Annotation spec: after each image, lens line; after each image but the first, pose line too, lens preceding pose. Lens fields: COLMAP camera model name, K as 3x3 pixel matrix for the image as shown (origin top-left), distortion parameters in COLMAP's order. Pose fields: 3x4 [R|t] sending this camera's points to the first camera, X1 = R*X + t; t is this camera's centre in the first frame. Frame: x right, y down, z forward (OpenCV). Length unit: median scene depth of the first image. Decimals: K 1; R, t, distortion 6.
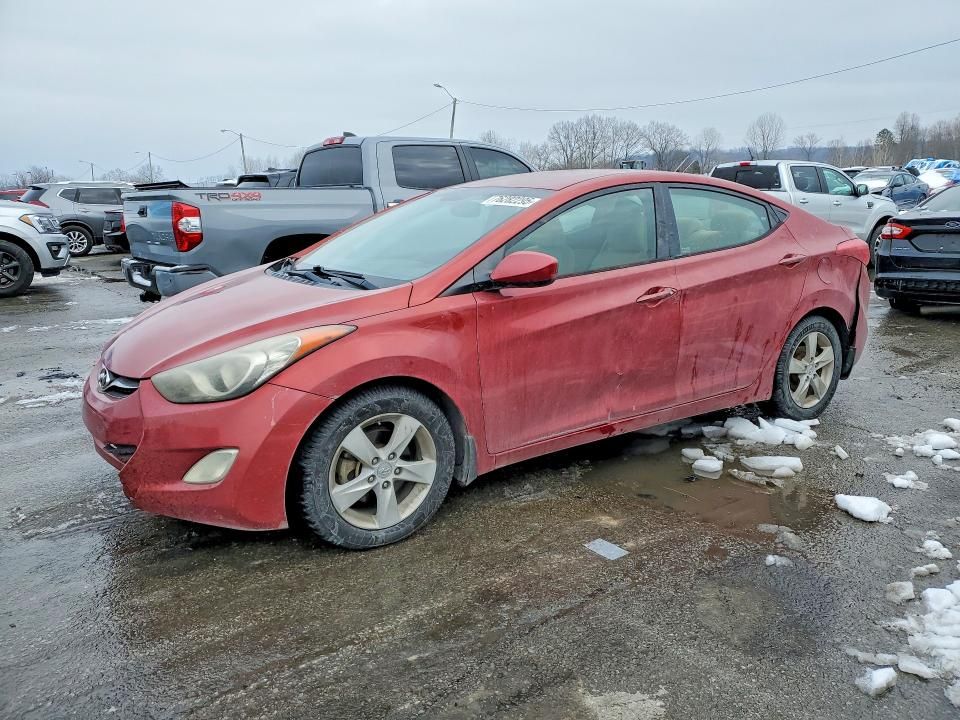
lens RADIAL K [[770.8, 0, 481.8], [0, 770.8, 361.2], [0, 0, 1]] dist [0.036801, 0.008270]
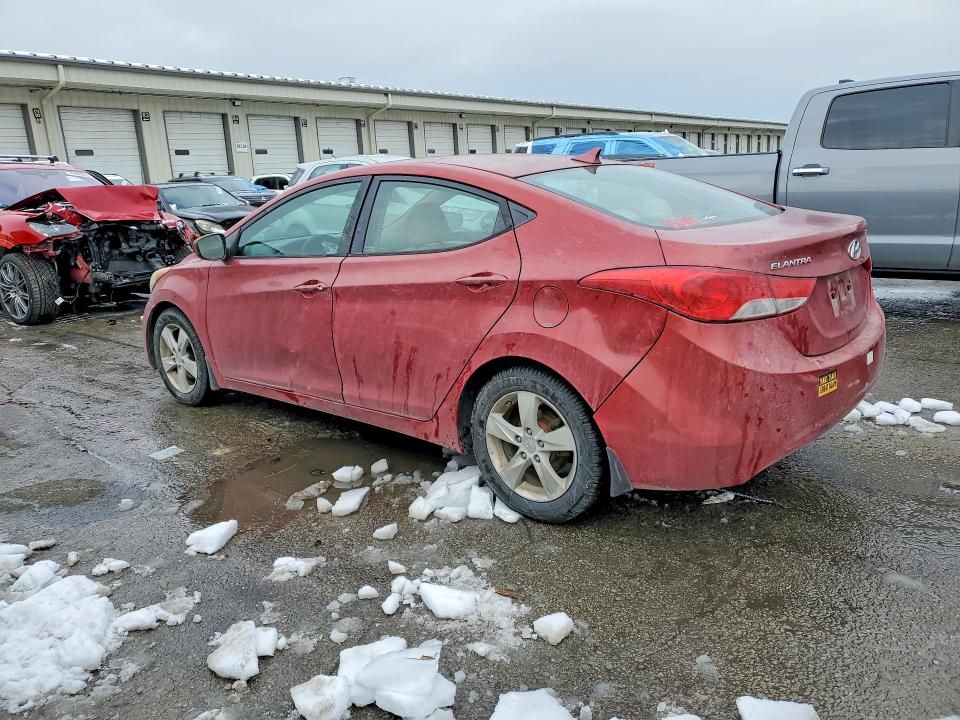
lens RADIAL K [[770.8, 0, 482.4], [0, 770.8, 359.2], [0, 0, 1]] dist [0.036801, 0.008270]
pose [[0.249699, 0.235892, -0.939151, 1.150866], [-0.166040, 0.965939, 0.198474, -0.212129], [0.953982, 0.106378, 0.280362, 0.839406]]
